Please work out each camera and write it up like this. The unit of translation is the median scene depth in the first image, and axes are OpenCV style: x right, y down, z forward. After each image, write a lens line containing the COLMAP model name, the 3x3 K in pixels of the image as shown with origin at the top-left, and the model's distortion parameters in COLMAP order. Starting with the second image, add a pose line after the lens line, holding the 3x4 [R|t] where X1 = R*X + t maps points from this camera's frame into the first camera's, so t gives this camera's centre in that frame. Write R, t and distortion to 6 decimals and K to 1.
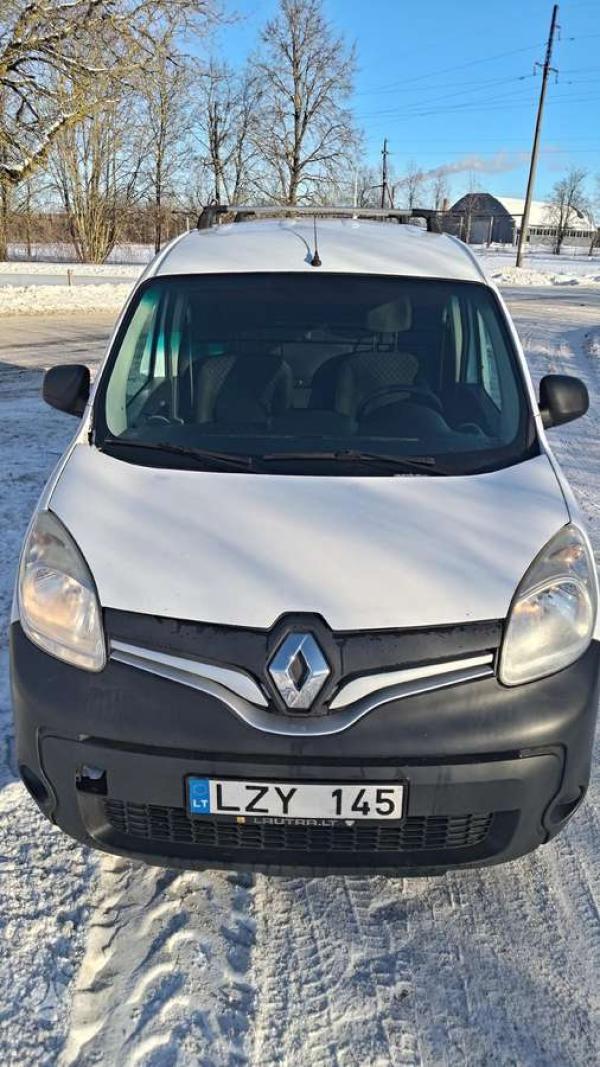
lens RADIAL K [[719.3, 0, 299.5], [0, 719.3, 509.4], [0, 0, 1]] dist [-0.000534, 0.001455]
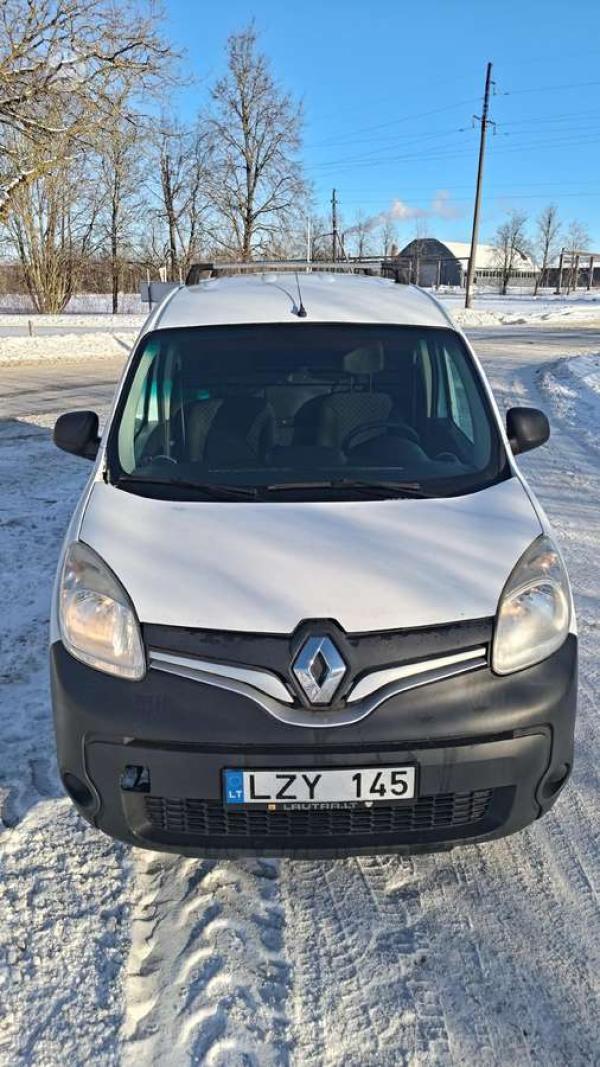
lens RADIAL K [[719.3, 0, 299.5], [0, 719.3, 509.4], [0, 0, 1]] dist [-0.000534, 0.001455]
pose [[0.998041, -0.036193, 0.051037, -0.070844], [0.039069, 0.997637, -0.056518, 0.030671], [-0.048871, 0.058402, 0.997096, -0.129902]]
